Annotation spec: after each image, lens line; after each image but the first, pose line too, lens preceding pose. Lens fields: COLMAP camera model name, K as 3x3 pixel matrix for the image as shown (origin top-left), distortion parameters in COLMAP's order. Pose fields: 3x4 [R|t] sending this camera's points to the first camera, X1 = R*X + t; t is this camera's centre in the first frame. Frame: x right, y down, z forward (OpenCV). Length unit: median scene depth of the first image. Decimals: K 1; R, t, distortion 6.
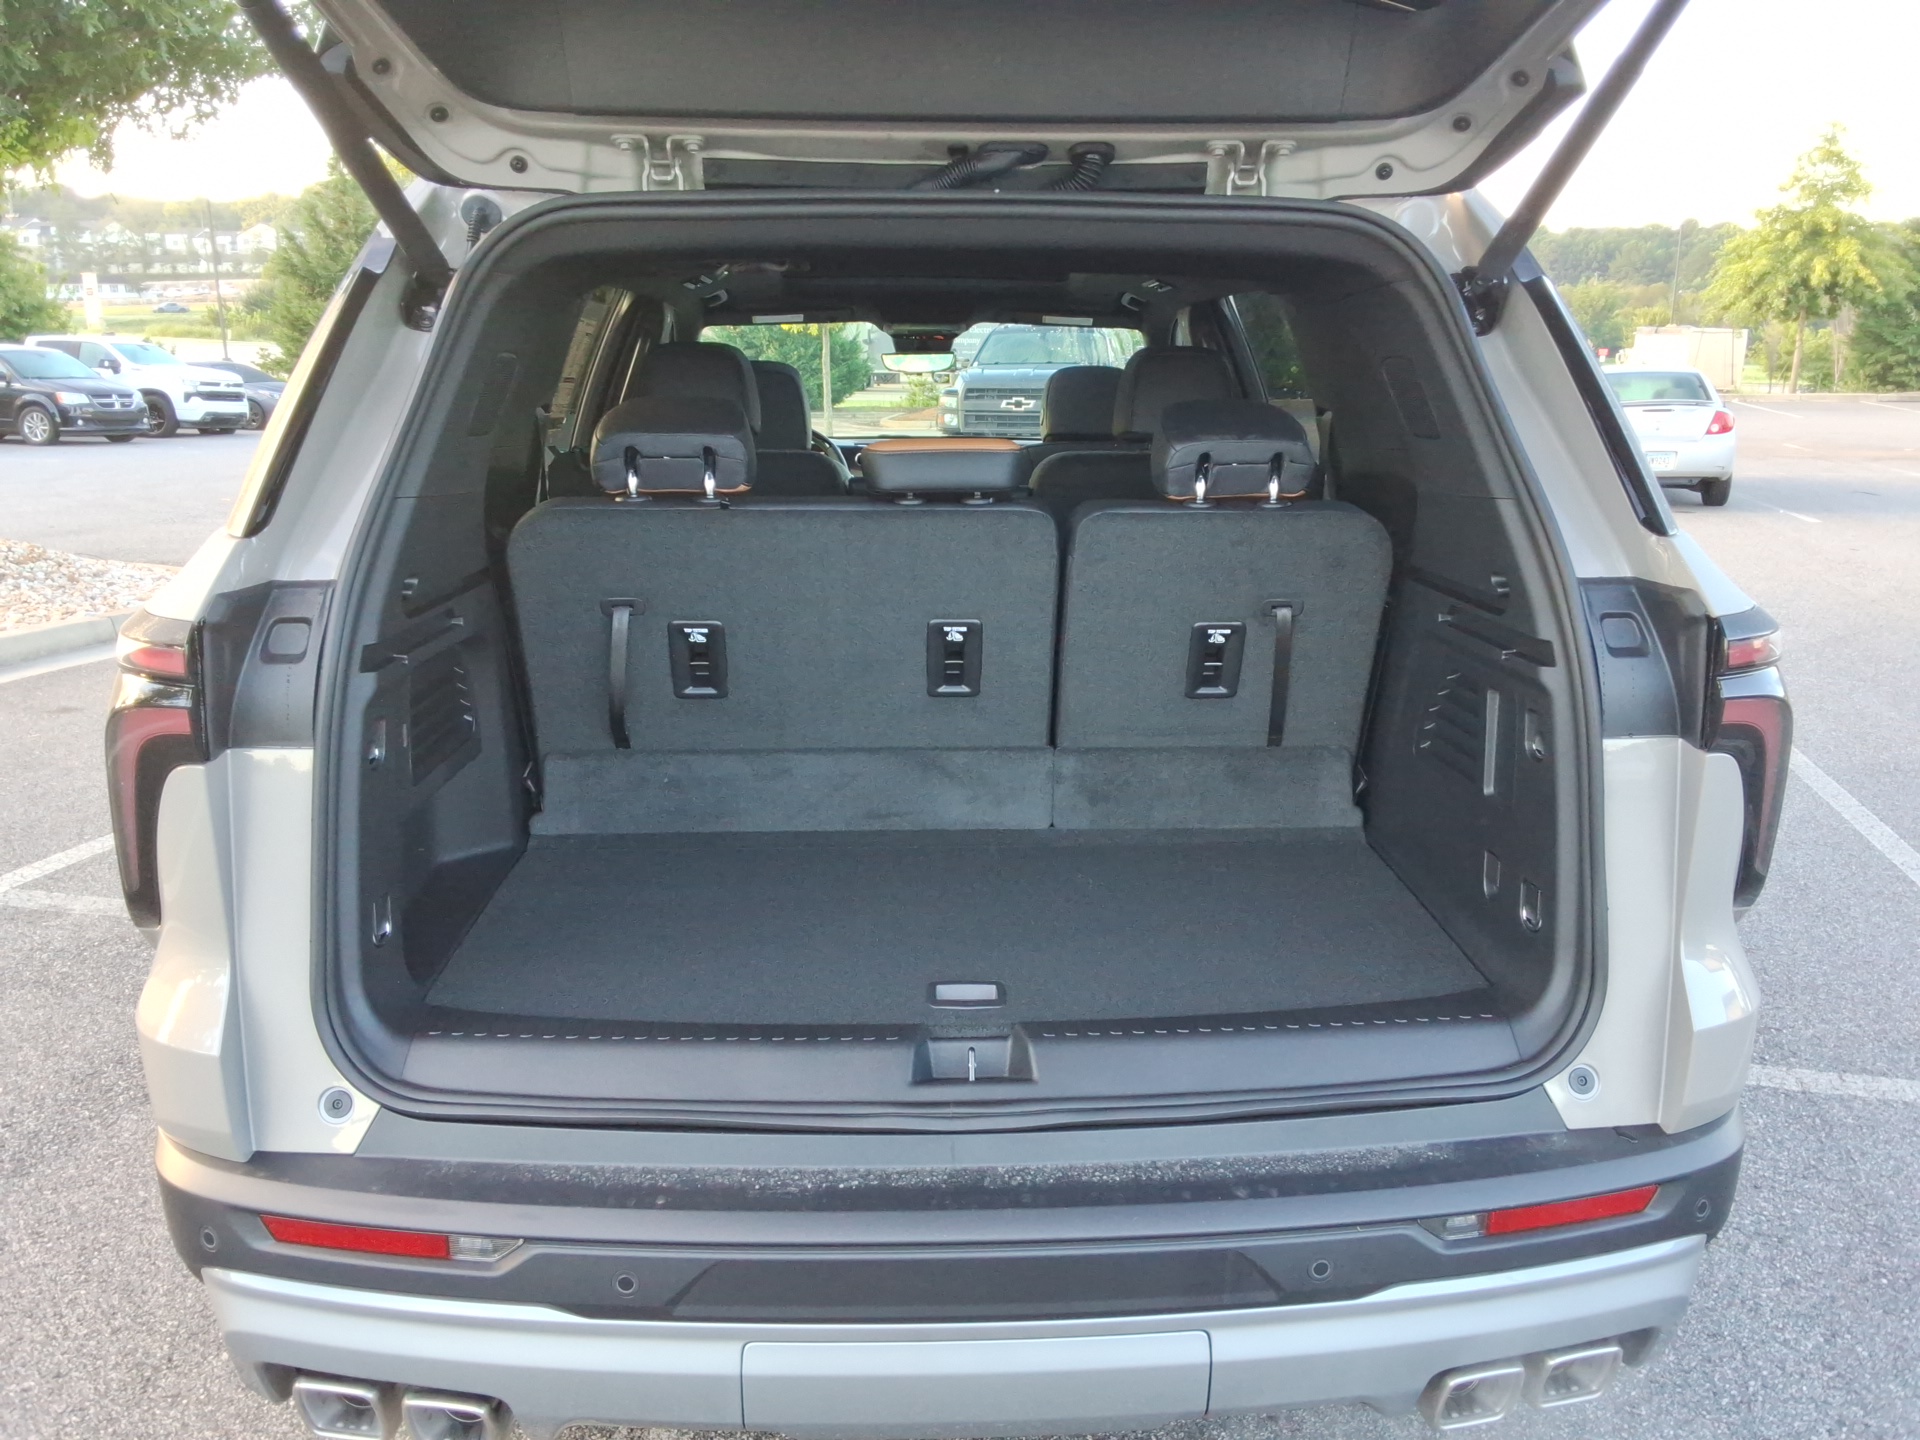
lens RADIAL K [[1523.7, 0, 969.3], [0, 1523.7, 716.9], [0, 0, 1]] dist [0.134543, -0.199738]
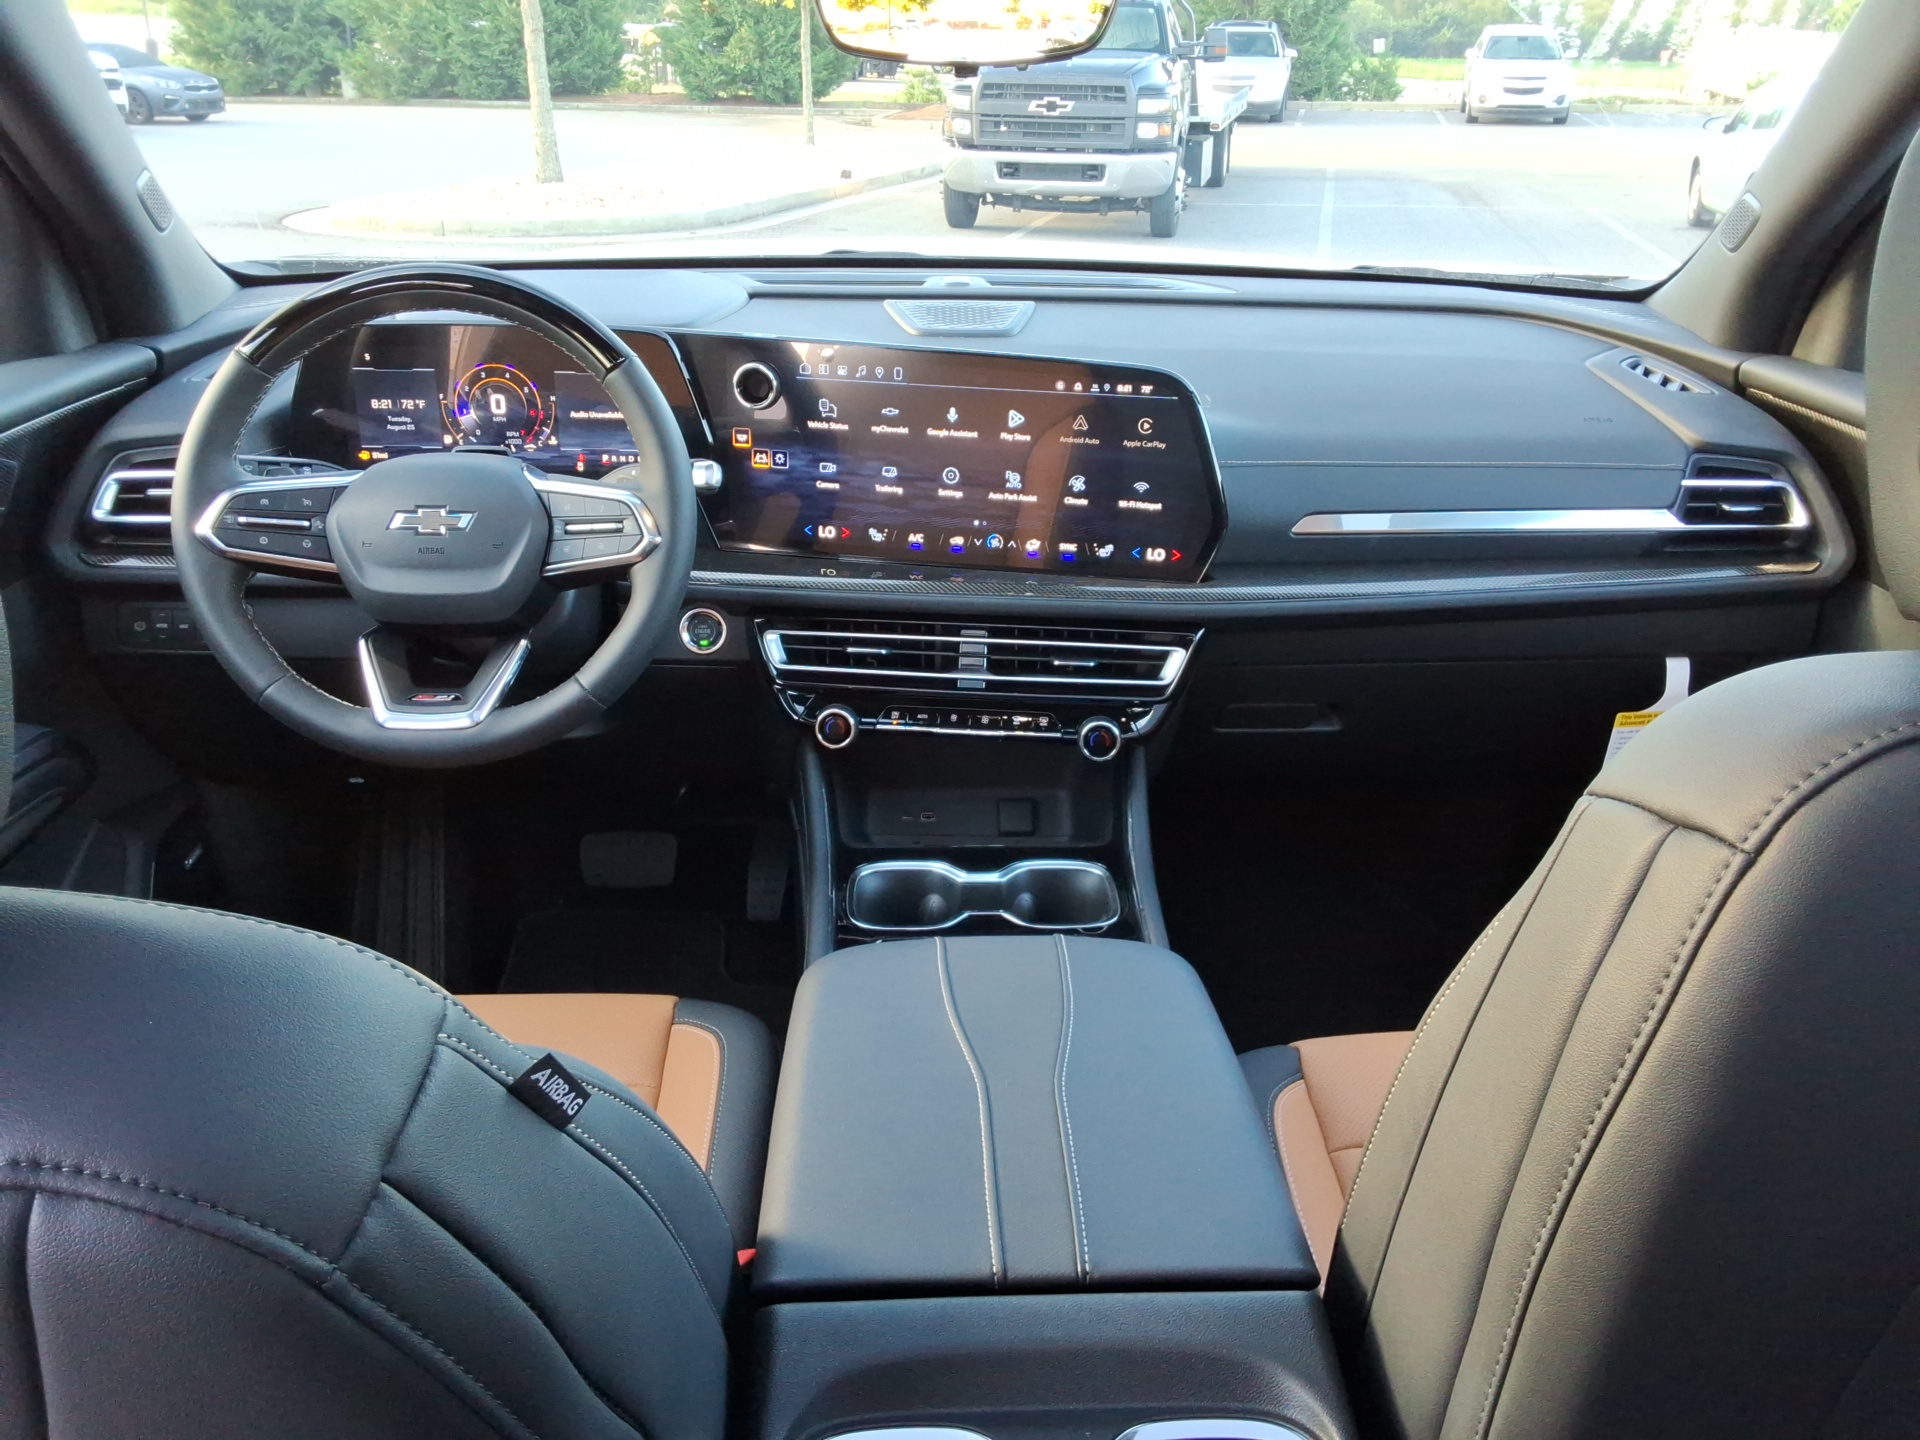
lens RADIAL K [[1550.6, 0, 960.0], [0, 1550.6, 720.0], [0, 0, 1]] dist [0.122816, -0.208899]
pose [[0.999860, 0.016685, 0.001428, -0.008395], [-0.016680, 0.984648, 0.173754, -0.035806], [0.001493, -0.173753, 0.984788, 0.163471]]
